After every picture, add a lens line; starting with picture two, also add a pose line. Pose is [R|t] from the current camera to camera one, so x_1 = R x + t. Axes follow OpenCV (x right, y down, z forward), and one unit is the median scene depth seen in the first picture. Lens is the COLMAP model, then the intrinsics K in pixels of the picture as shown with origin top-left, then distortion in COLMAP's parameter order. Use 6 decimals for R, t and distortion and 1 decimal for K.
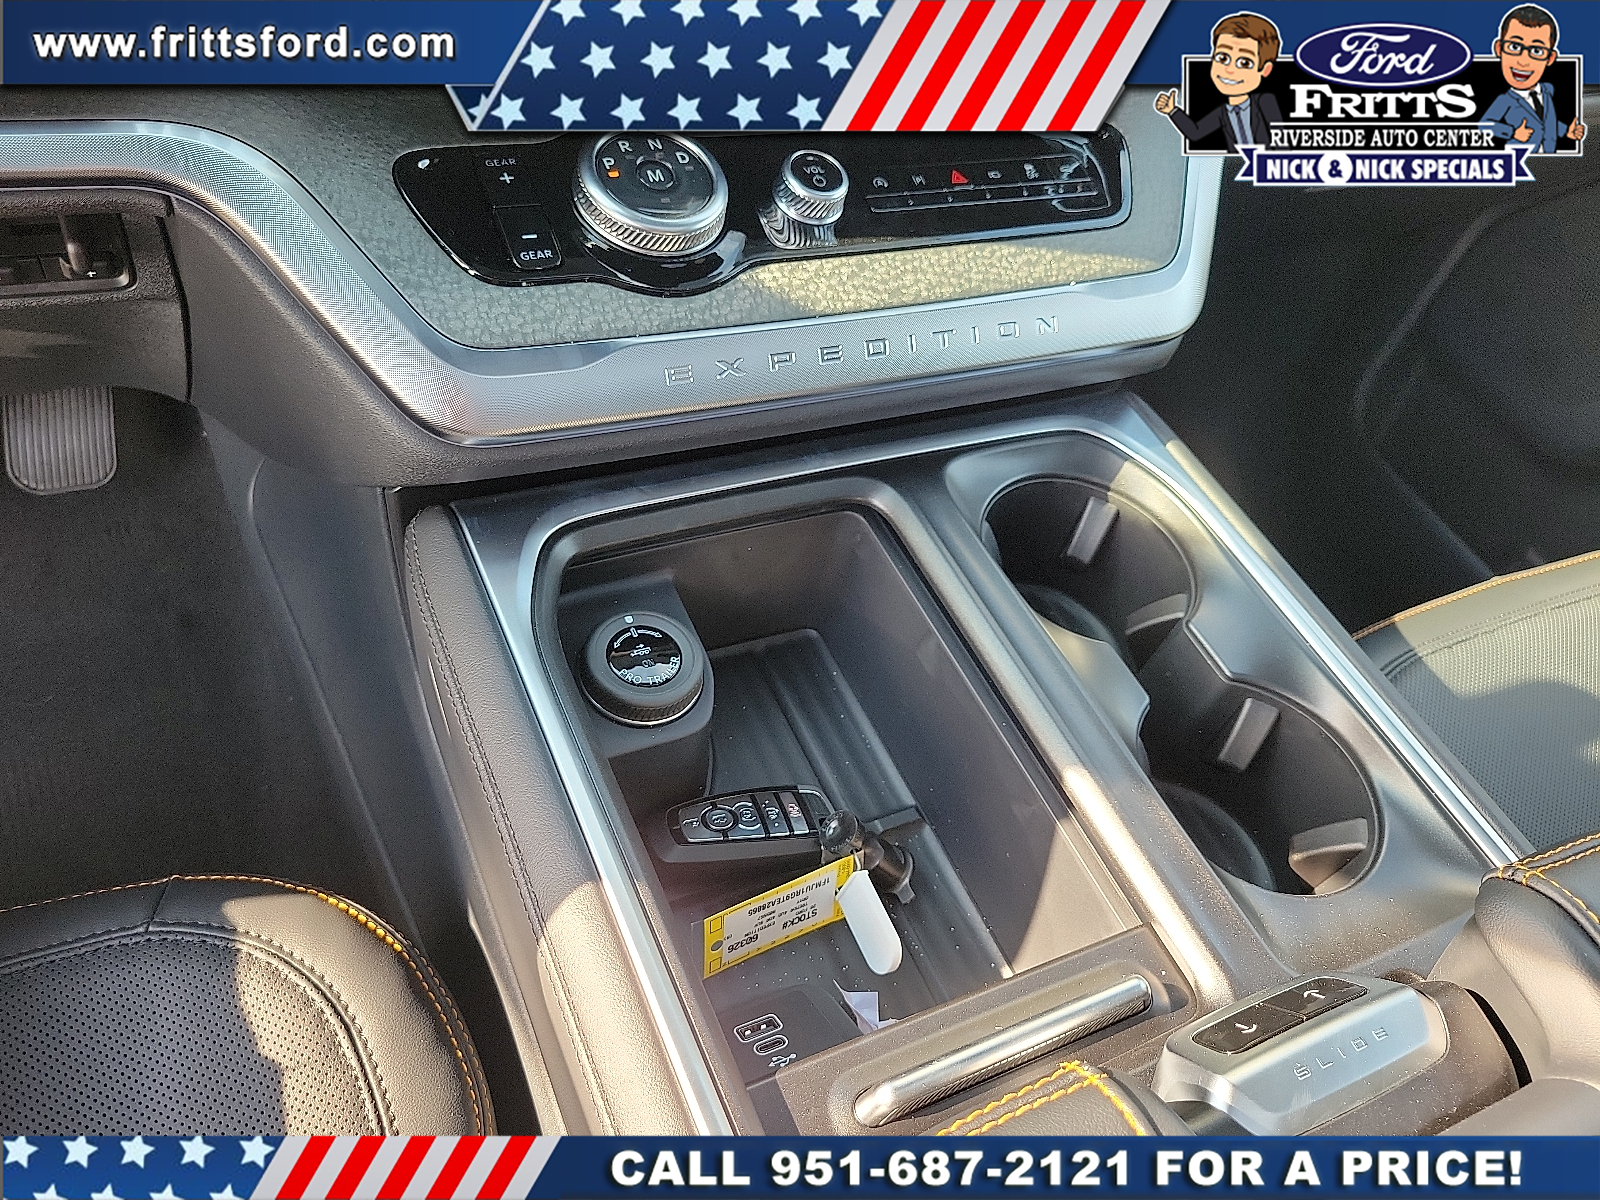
lens RADIAL K [[1226.7, 0, 789.8], [0, 1226.7, 613.6], [0, 0, 1]] dist [0.019561, -0.008900]
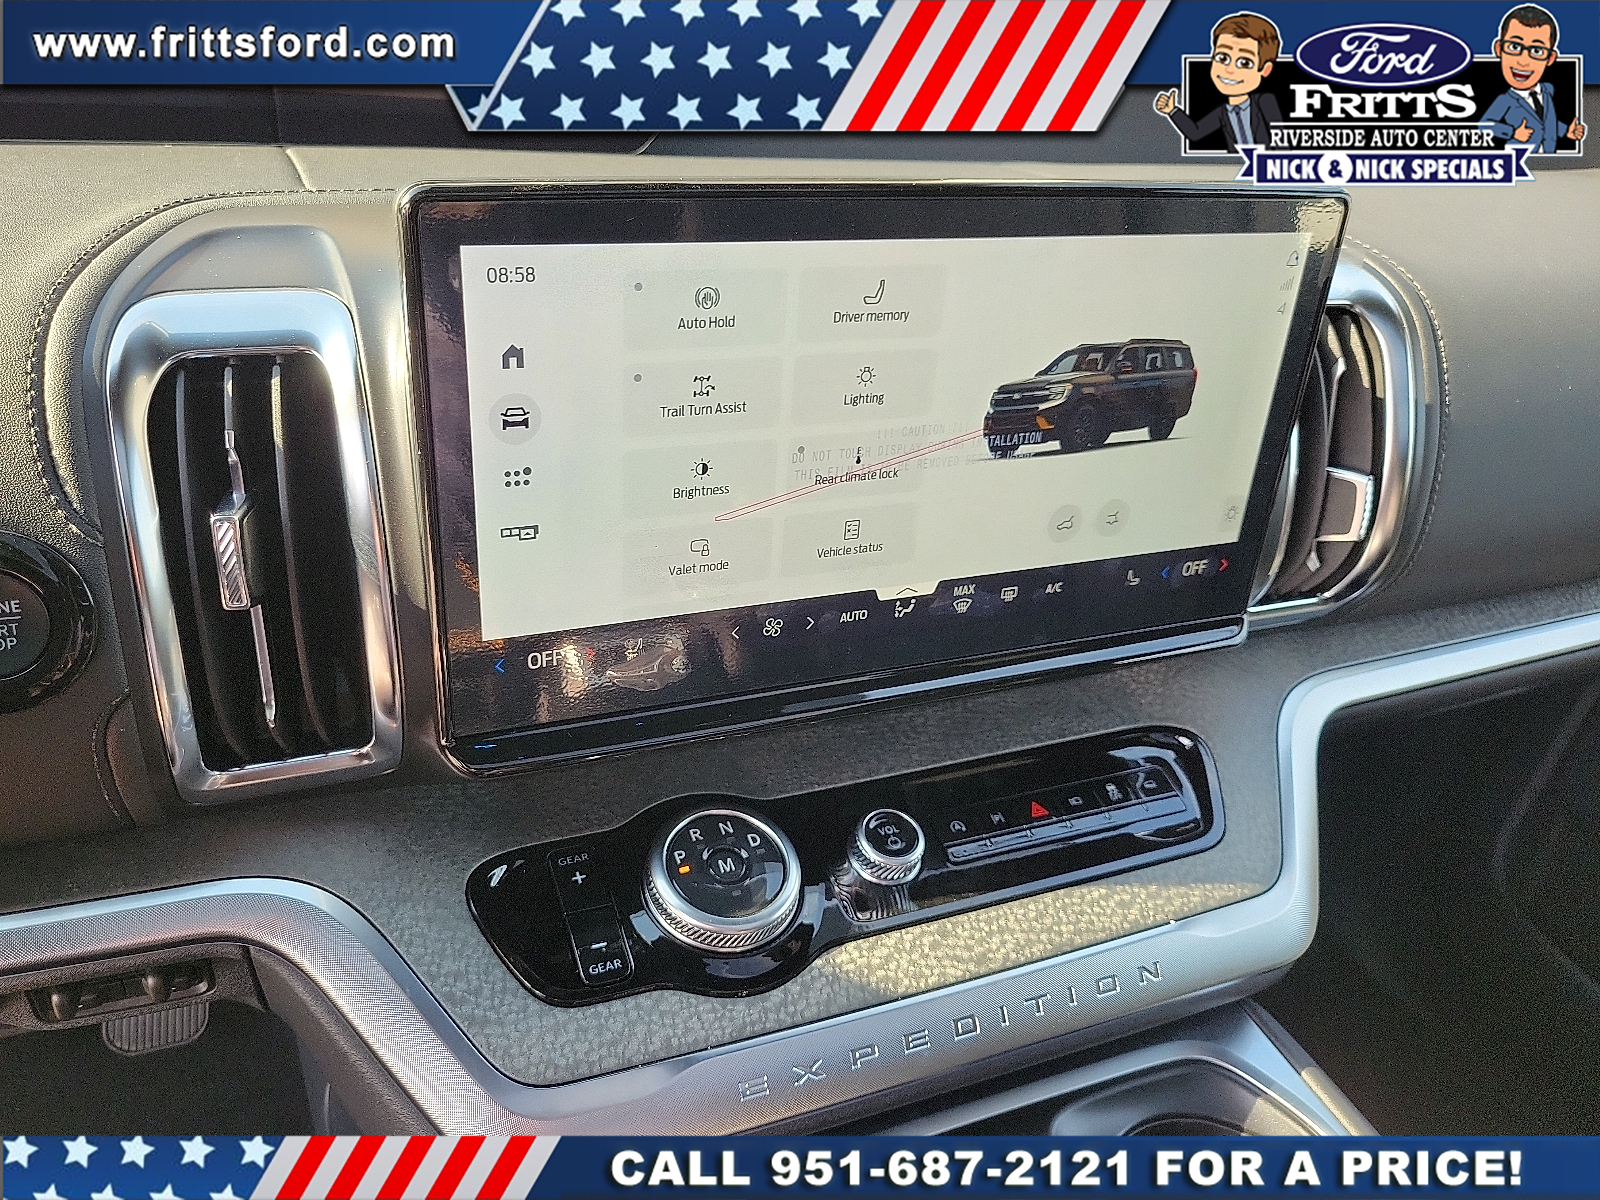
lens RADIAL K [[1226.7, 0, 767.4], [0, 1226.7, 613.9], [0, 0, 1]] dist [0.019561, -0.008900]
pose [[0.994370, -0.052797, -0.091869, 0.022897], [0.024042, 0.956827, -0.289662, -0.245277], [0.103196, 0.285823, 0.952710, 0.005955]]
